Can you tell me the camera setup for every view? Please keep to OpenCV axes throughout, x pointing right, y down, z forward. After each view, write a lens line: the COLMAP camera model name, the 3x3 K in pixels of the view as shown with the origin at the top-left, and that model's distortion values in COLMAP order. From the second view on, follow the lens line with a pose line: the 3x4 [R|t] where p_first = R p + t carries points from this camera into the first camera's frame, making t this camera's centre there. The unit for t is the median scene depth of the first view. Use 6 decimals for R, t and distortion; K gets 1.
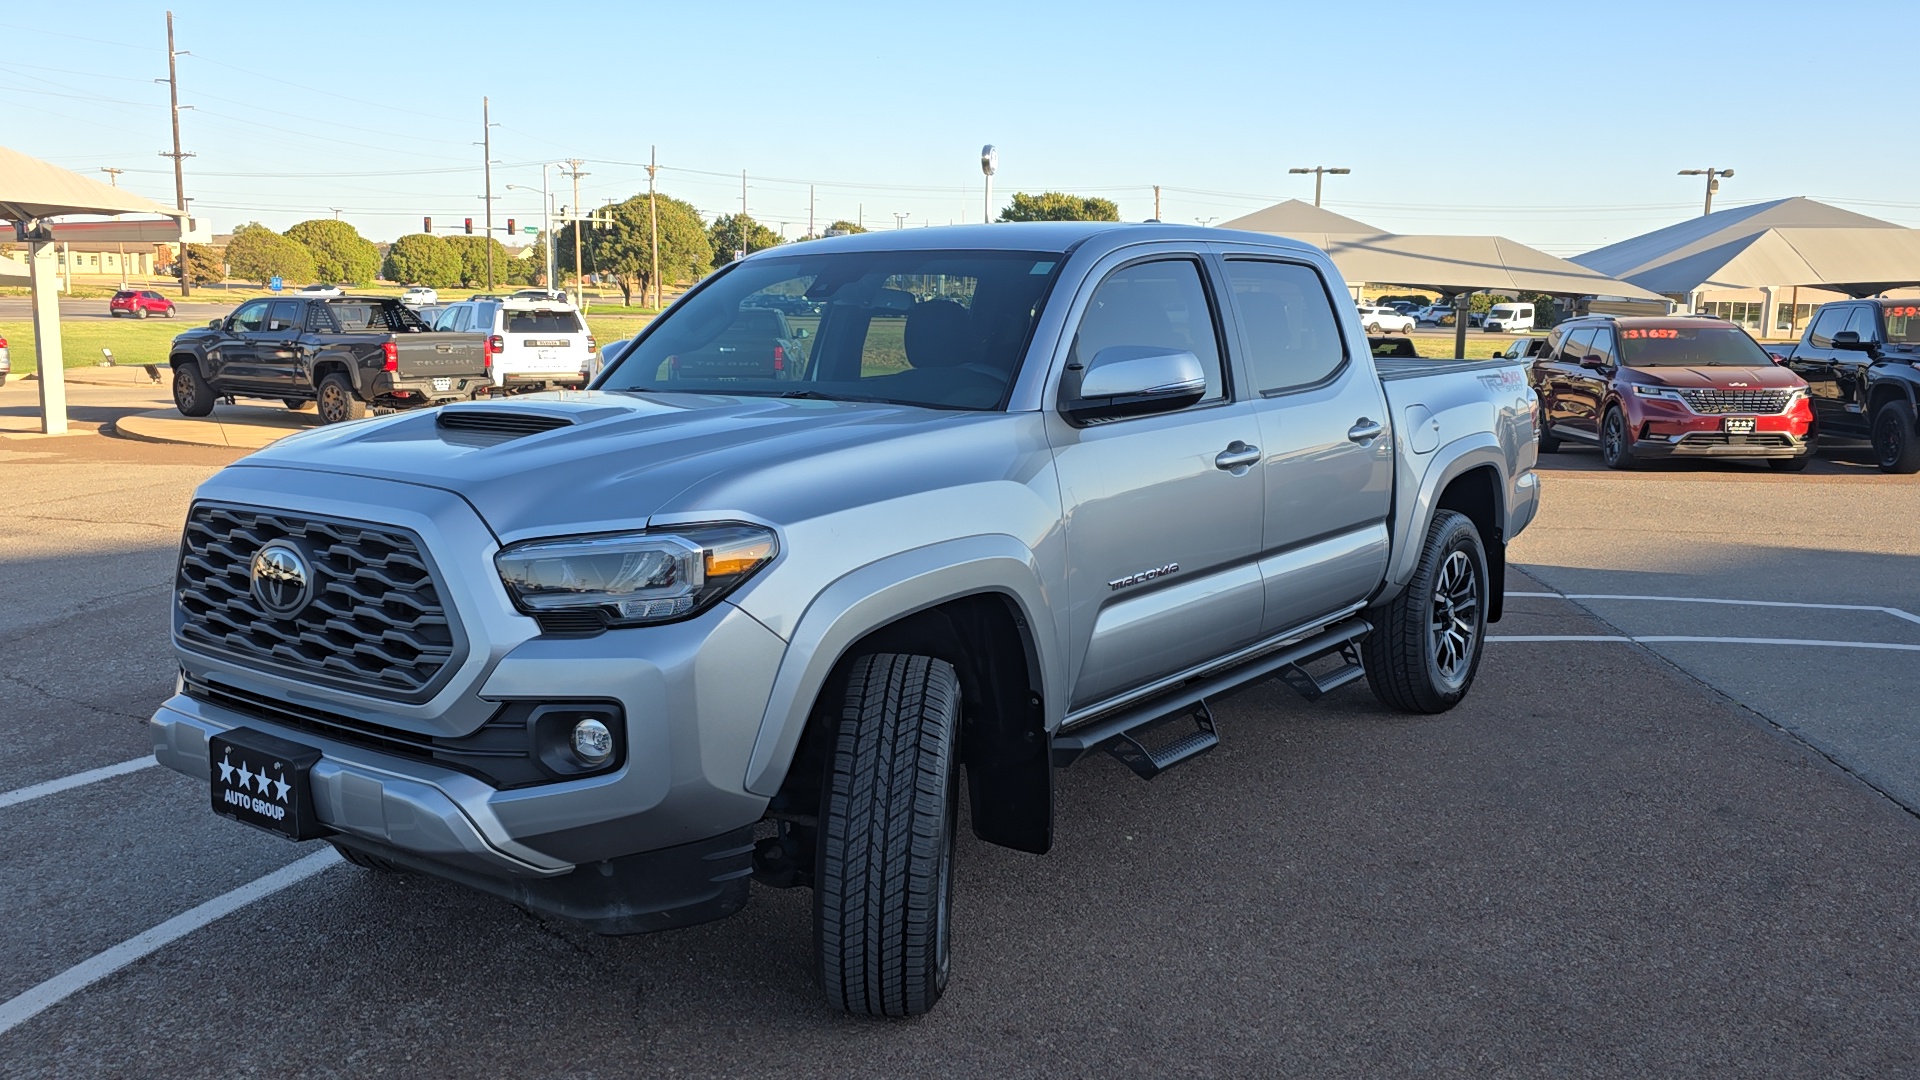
lens RADIAL K [[1597.1, 0, 957.2], [0, 1597.1, 550.8], [0, 0, 1]] dist [-0.000848, 0.014580]
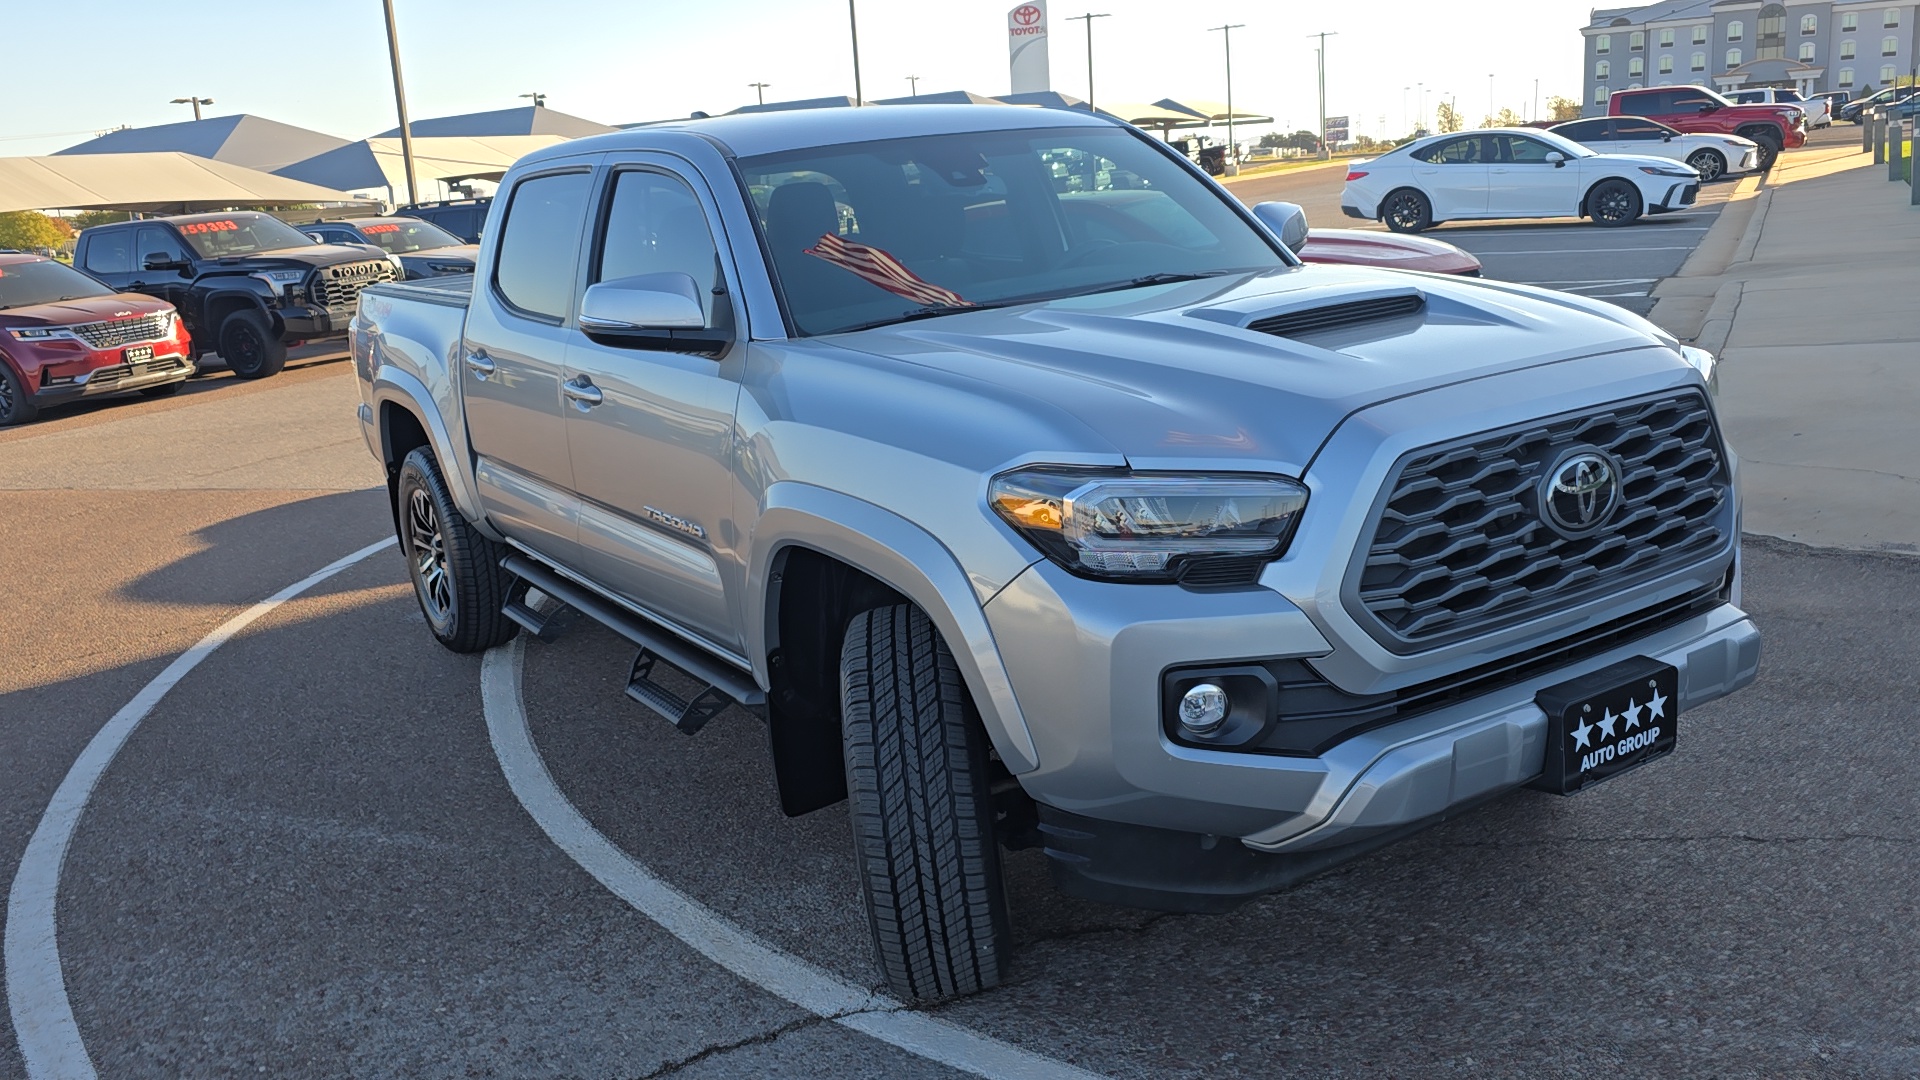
lens RADIAL K [[1597.1, 0, 945.3], [0, 1597.1, 558.6], [0, 0, 1]] dist [-0.000848, 0.014580]
pose [[0.344893, -0.261968, 0.901344, -0.253797], [0.224097, 0.955476, 0.191952, -0.036334], [-0.911499, 0.135785, 0.388243, 0.188485]]
